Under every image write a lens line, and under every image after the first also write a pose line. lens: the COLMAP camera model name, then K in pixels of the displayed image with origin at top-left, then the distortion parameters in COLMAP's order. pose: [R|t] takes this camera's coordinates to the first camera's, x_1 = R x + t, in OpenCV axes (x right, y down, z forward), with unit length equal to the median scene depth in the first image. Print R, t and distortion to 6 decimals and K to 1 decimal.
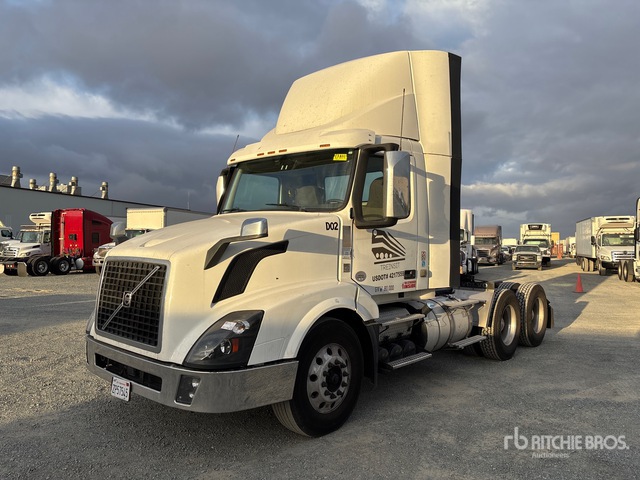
lens RADIAL K [[480.9, 0, 322.5], [0, 480.9, 240.7], [0, 0, 1]] dist [-0.028397, -0.004449]
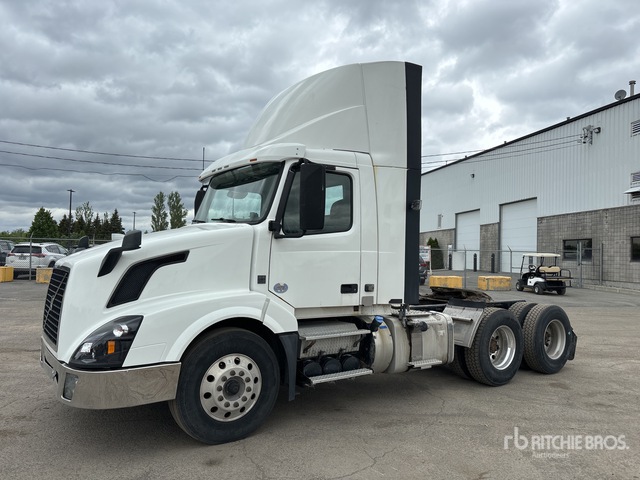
lens RADIAL K [[480.9, 0, 341.2], [0, 480.9, 236.7], [0, 0, 1]] dist [-0.028397, -0.004449]
pose [[0.981011, 0.005638, -0.193868, 0.447173], [-0.014399, 0.998936, -0.043815, 0.009684], [0.193415, 0.045775, 0.980049, 0.040536]]
